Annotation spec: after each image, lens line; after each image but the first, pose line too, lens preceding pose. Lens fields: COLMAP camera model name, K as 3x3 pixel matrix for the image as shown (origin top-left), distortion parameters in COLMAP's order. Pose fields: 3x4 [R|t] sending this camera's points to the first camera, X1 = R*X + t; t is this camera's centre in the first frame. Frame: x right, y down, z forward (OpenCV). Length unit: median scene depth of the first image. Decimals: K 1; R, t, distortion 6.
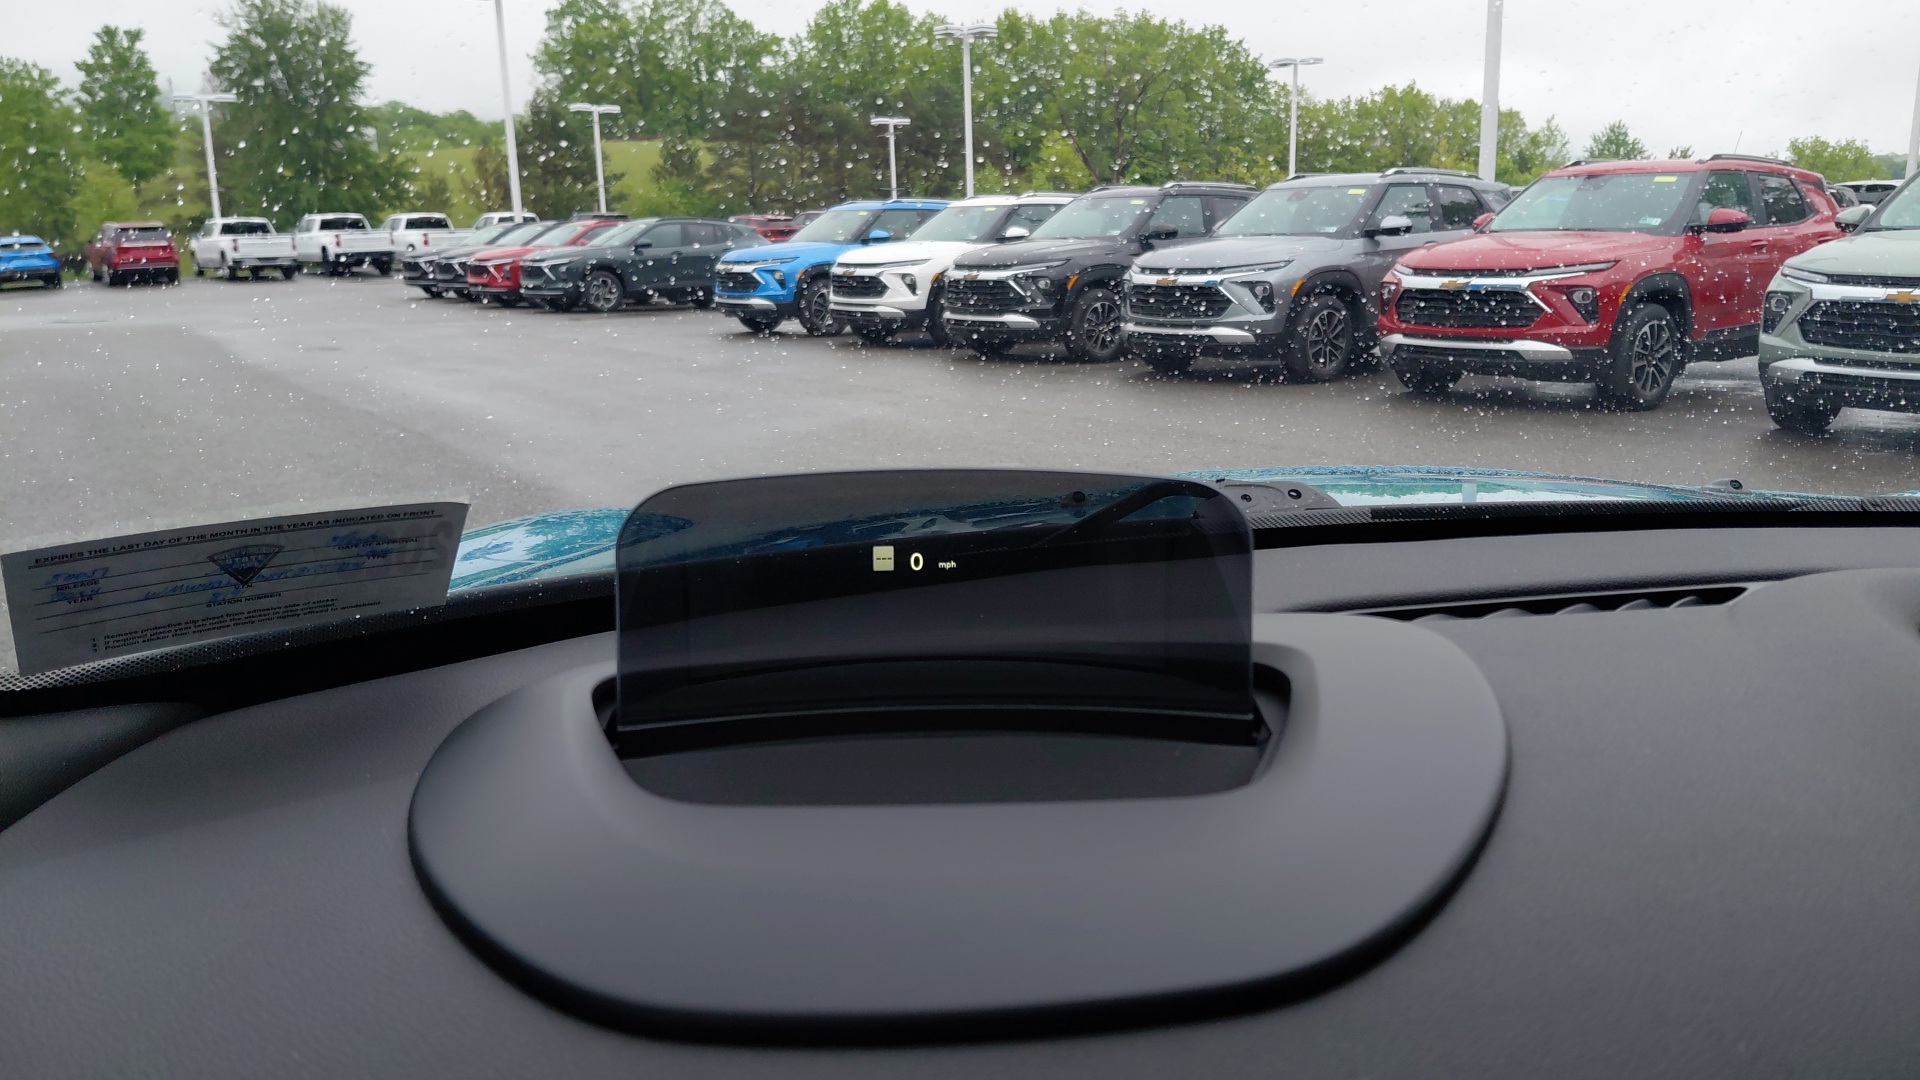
lens RADIAL K [[1455.3, 0, 967.0], [0, 1455.3, 554.7], [0, 0, 1]] dist [-0.026137, -0.001239]
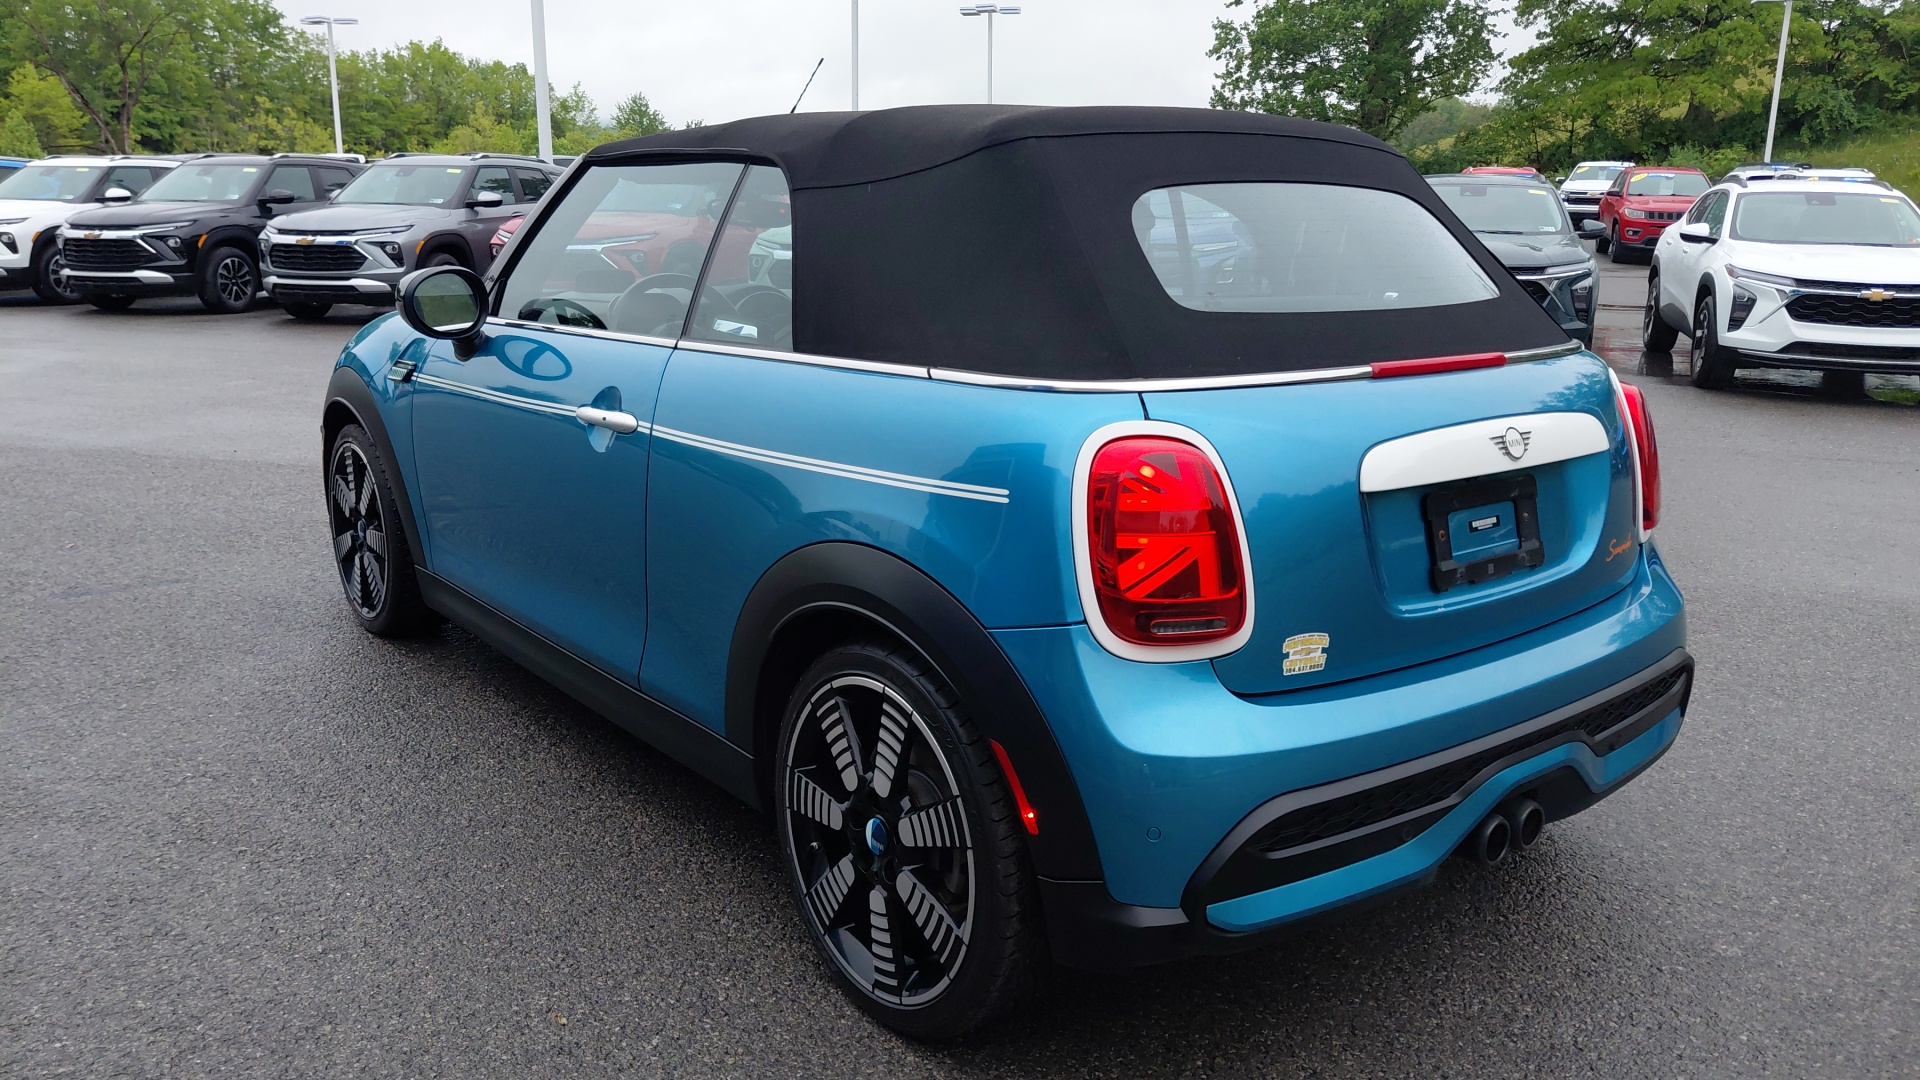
lens RADIAL K [[1455.3, 0, 967.0], [0, 1455.3, 554.7], [0, 0, 1]] dist [-0.026137, -0.001239]
pose [[0.811069, -0.111532, 0.574220, -0.110509], [0.096054, 0.993723, 0.057341, 0.044867], [-0.577011, 0.008649, 0.816691, -0.243294]]
